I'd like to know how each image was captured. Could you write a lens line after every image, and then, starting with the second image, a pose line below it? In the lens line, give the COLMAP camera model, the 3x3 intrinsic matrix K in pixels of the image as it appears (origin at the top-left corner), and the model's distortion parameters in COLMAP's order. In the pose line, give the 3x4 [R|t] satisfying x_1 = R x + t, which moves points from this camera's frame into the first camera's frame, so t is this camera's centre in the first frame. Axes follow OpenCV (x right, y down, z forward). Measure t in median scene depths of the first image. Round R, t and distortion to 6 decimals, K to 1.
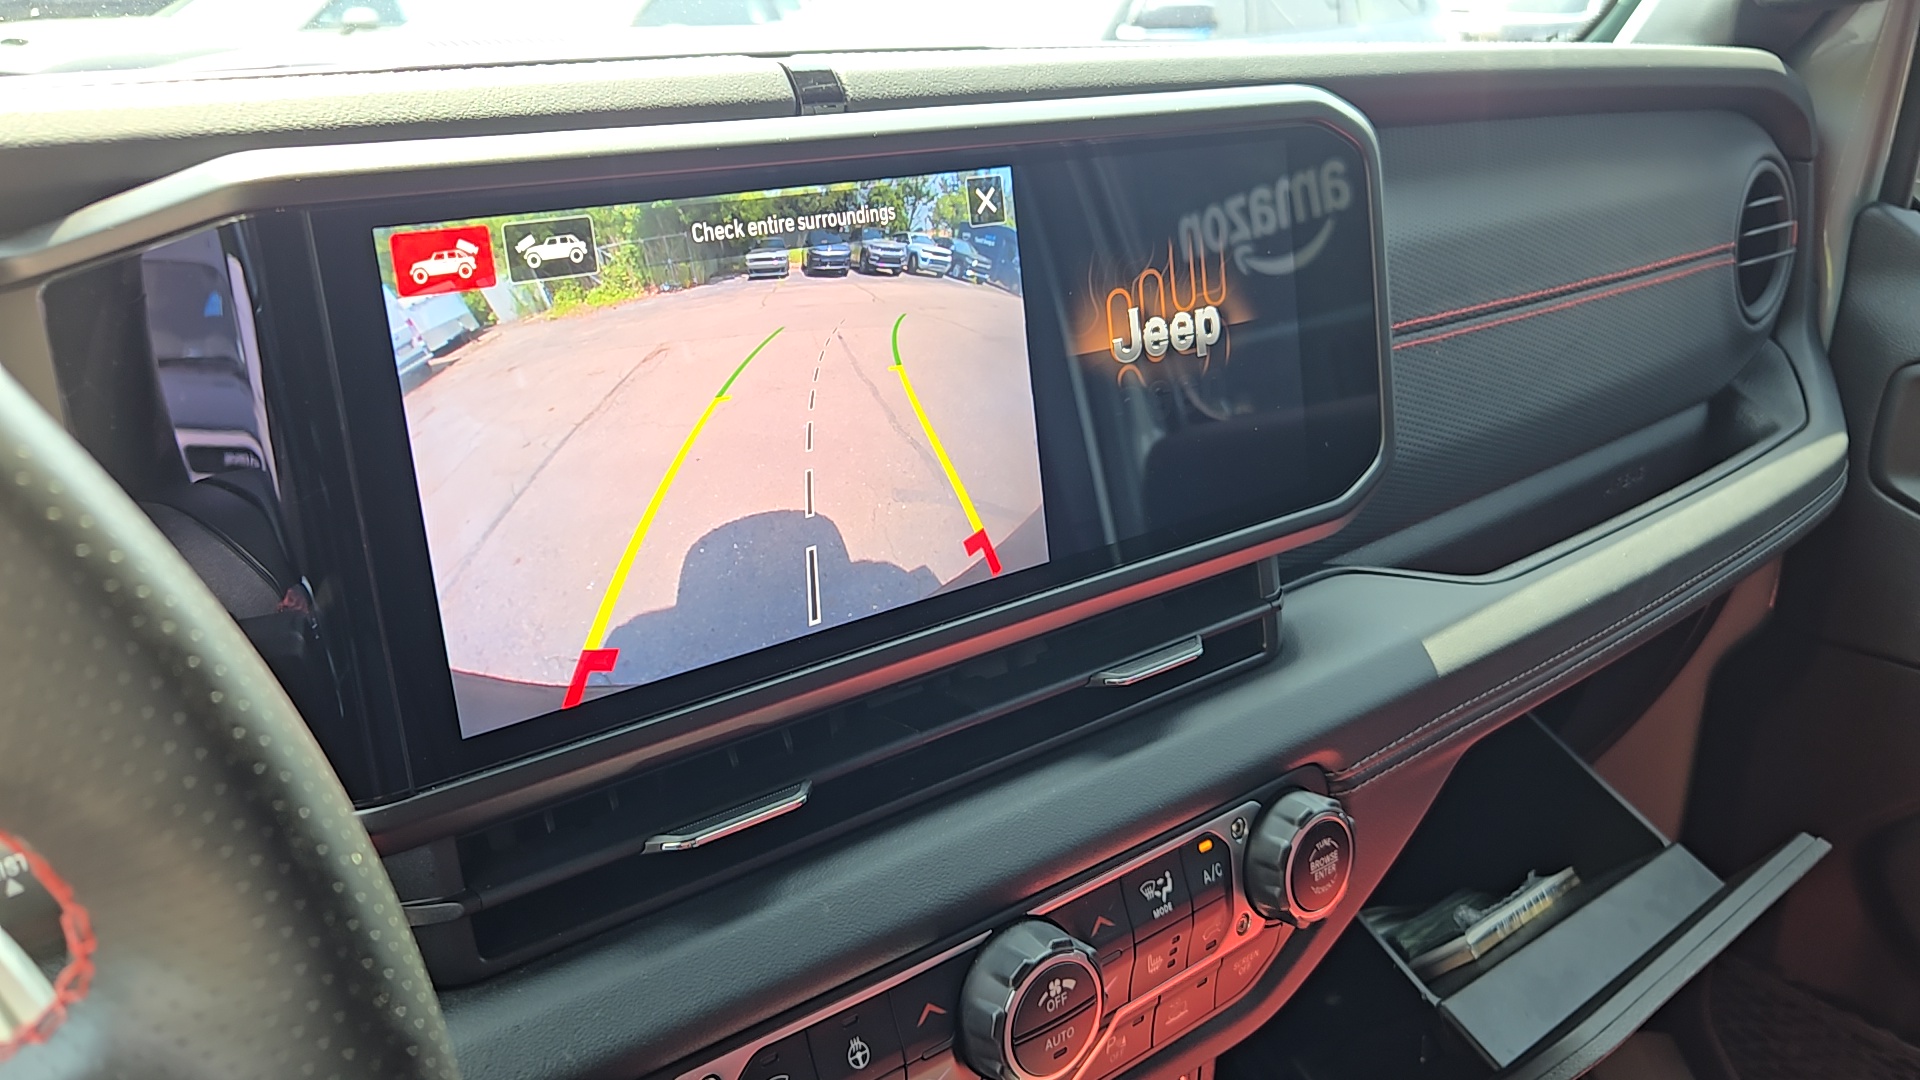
lens RADIAL K [[1608.9, 0, 971.7], [0, 1608.9, 531.8], [0, 0, 1]] dist [-0.015191, 0.033206]
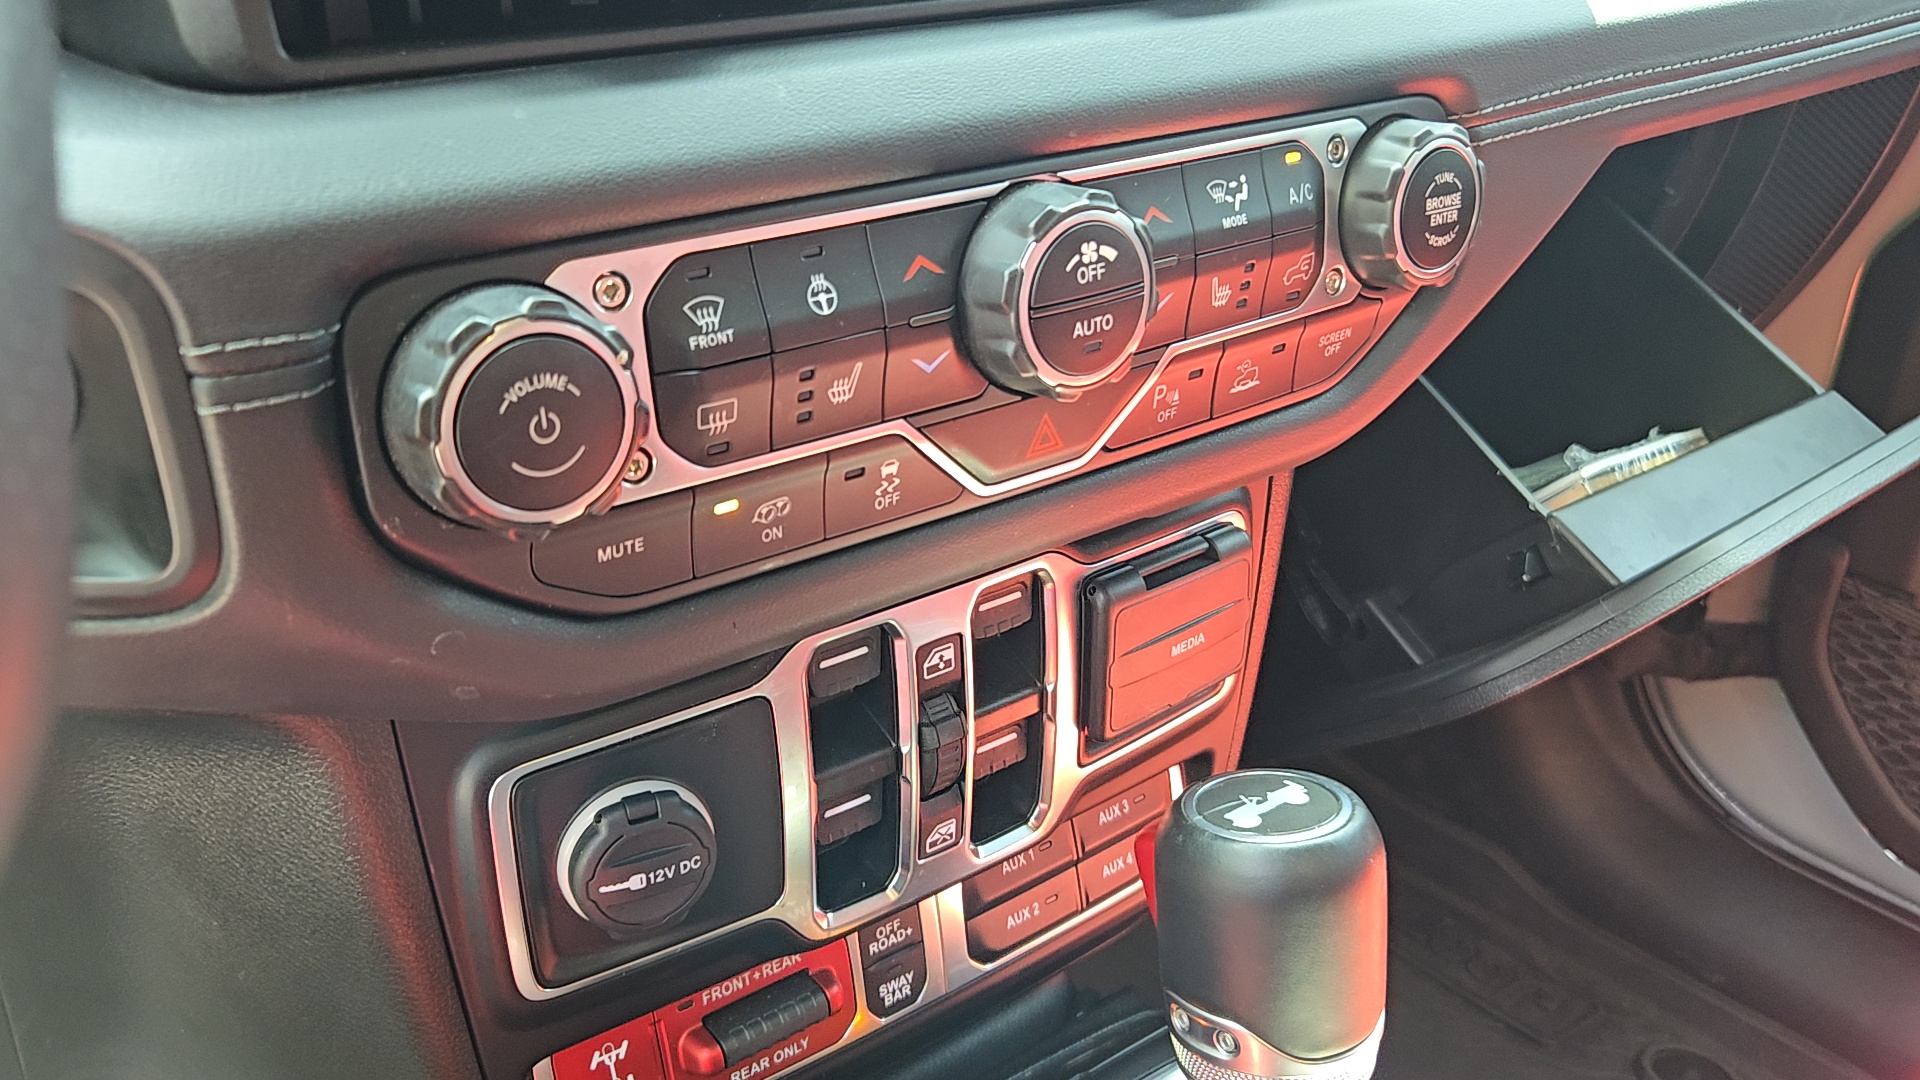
lens RADIAL K [[1608.9, 0, 967.2], [0, 1608.9, 537.0], [0, 0, 1]] dist [-0.015191, 0.033206]
pose [[0.998755, 0.032307, -0.038009, 0.023681], [-0.027104, 0.991114, 0.130226, 0.273800], [0.041879, -0.129033, 0.990756, 0.200096]]
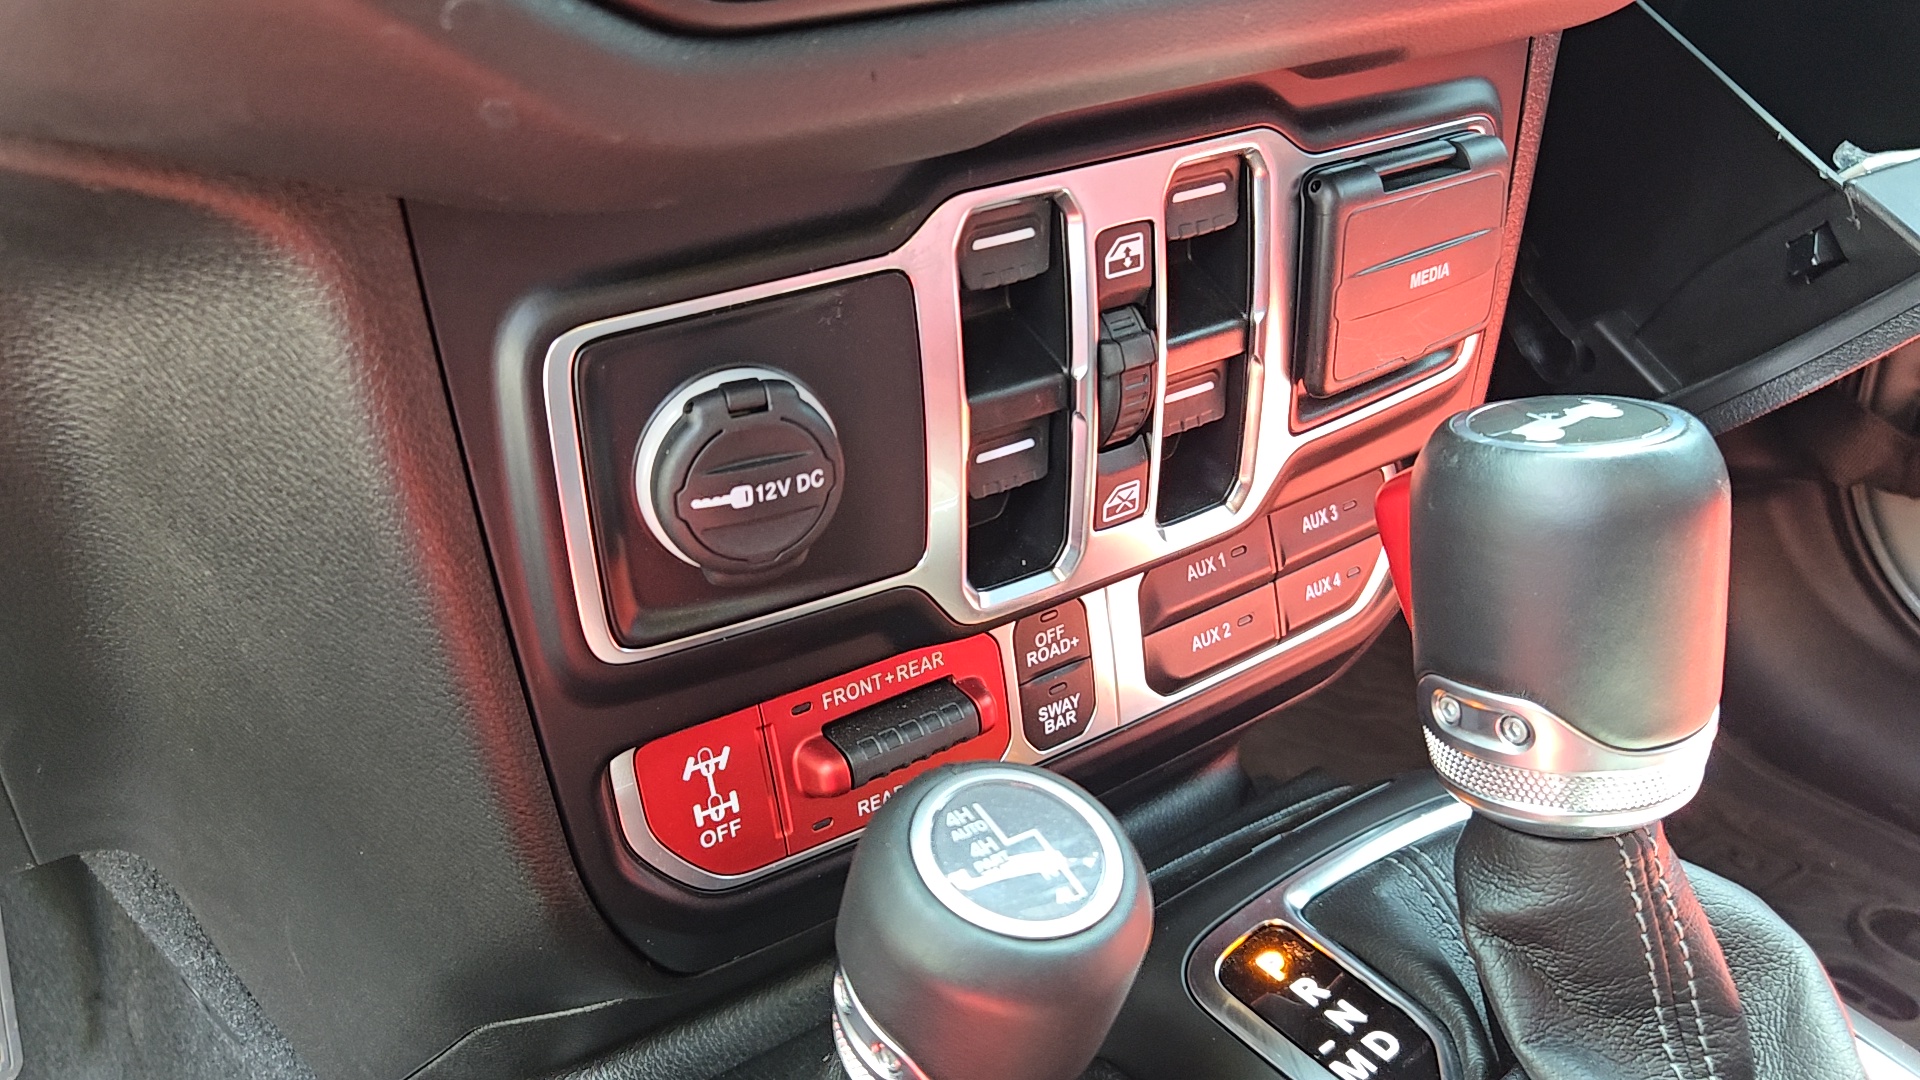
lens RADIAL K [[1608.9, 0, 971.0], [0, 1608.9, 535.6], [0, 0, 1]] dist [-0.015191, 0.033206]
pose [[0.995542, 0.029341, -0.089636, -0.019988], [-0.014057, 0.985924, 0.166602, 0.447548], [0.093263, -0.164600, 0.981941, 0.359014]]
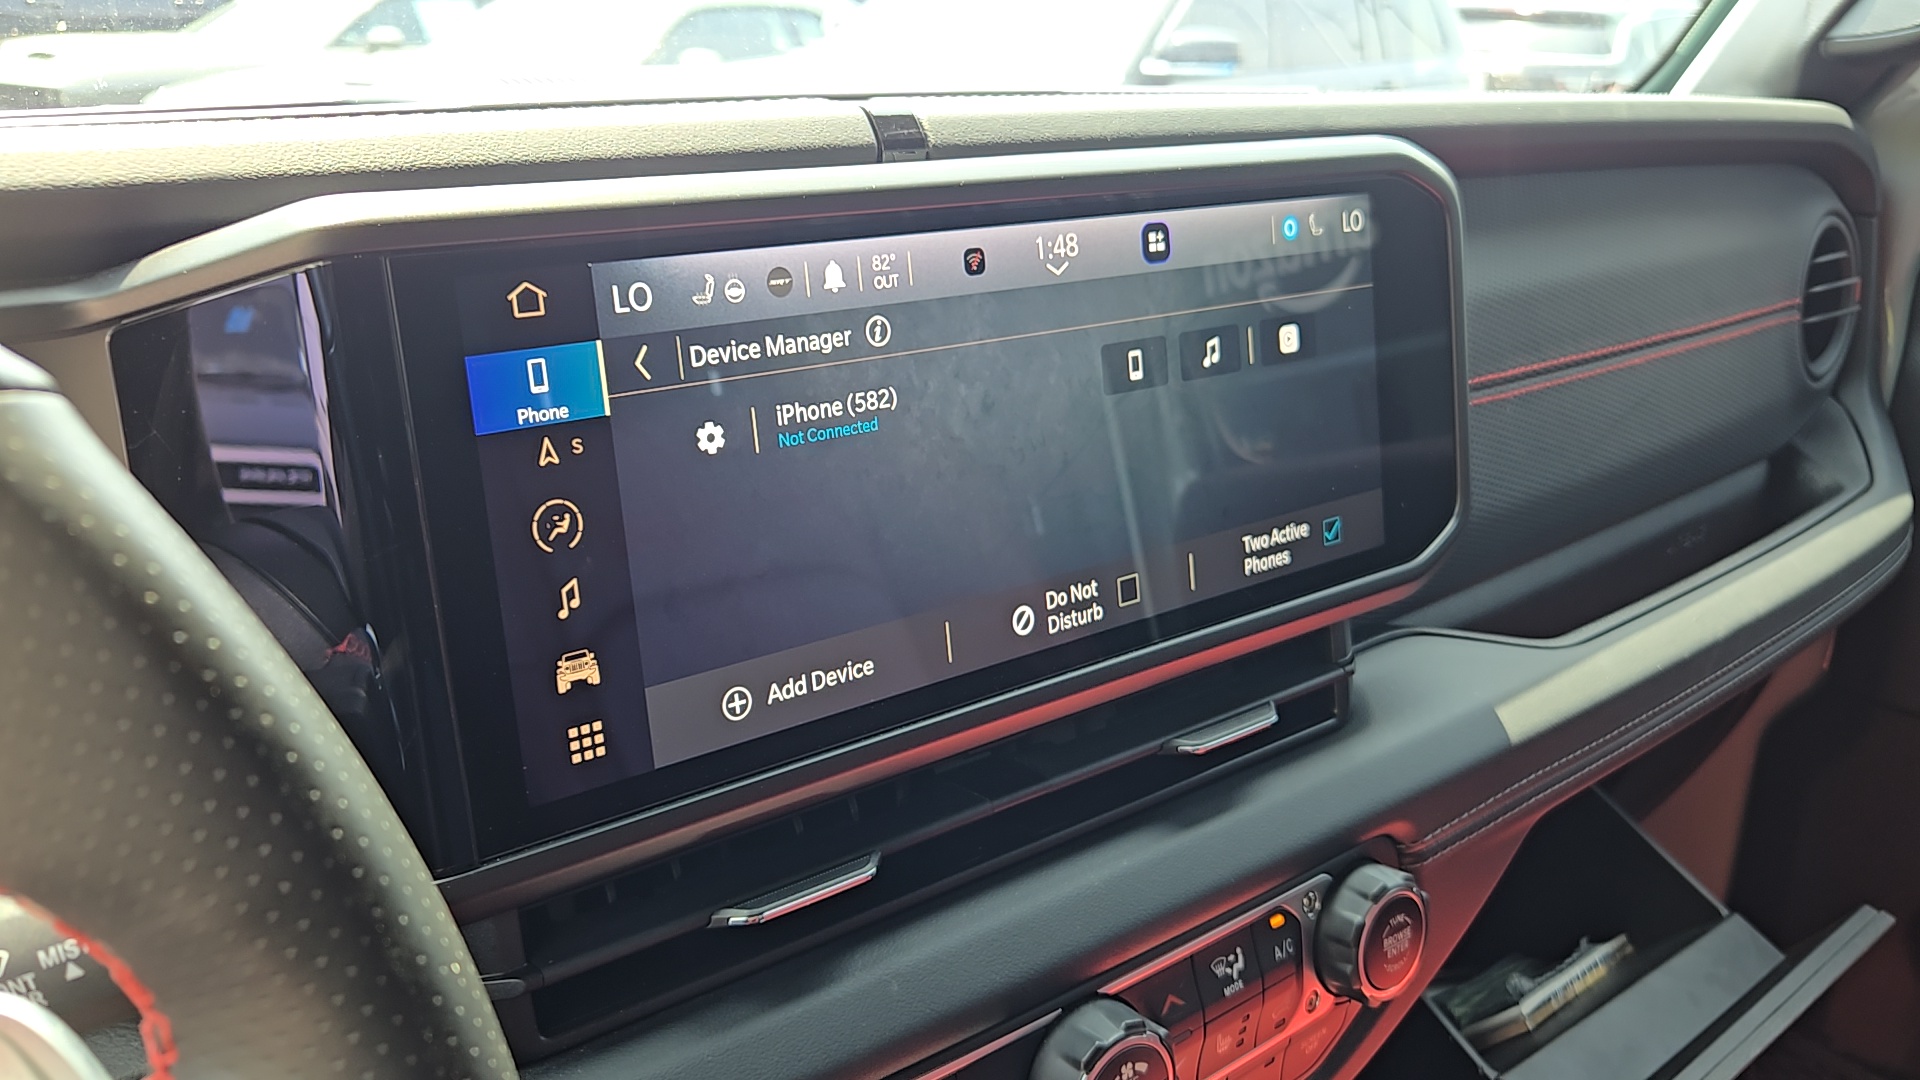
lens RADIAL K [[1608.9, 0, 965.5], [0, 1608.9, 534.4], [0, 0, 1]] dist [-0.015191, 0.033206]
pose [[0.999767, 0.019411, -0.009466, -0.035891], [-0.019571, 0.999661, -0.017167, -0.015690], [0.009129, 0.017348, 0.999808, 0.029688]]
